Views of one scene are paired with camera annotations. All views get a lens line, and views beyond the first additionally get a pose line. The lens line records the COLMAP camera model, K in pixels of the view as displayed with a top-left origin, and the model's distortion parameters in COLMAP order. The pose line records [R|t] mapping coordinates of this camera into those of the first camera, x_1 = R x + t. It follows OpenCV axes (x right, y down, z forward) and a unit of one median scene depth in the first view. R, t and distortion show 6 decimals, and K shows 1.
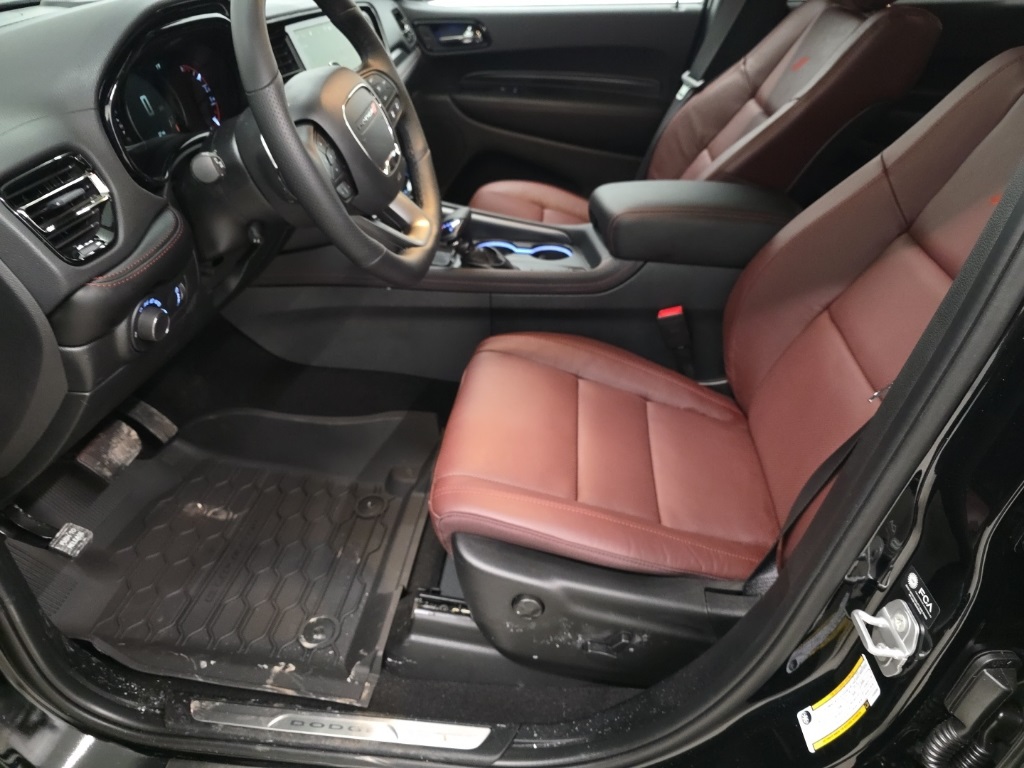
lens RADIAL K [[688.9, 0, 520.0], [0, 688.9, 390.8], [0, 0, 1]] dist [-0.002722, -0.016720]
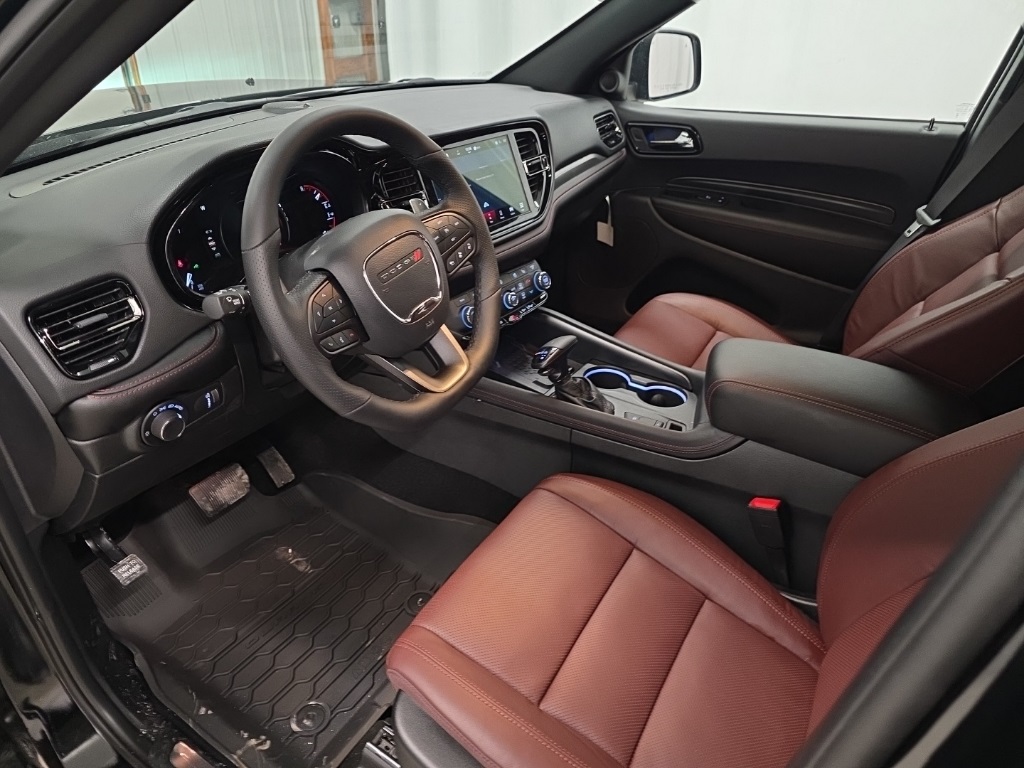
lens RADIAL K [[688.9, 0, 500.6], [0, 688.9, 408.6], [0, 0, 1]] dist [-0.002722, -0.016720]
pose [[0.899026, 0.223736, -0.376423, 0.232067], [-0.240476, 0.970652, 0.002592, -0.160624], [0.365955, 0.088191, 0.926444, 0.094970]]
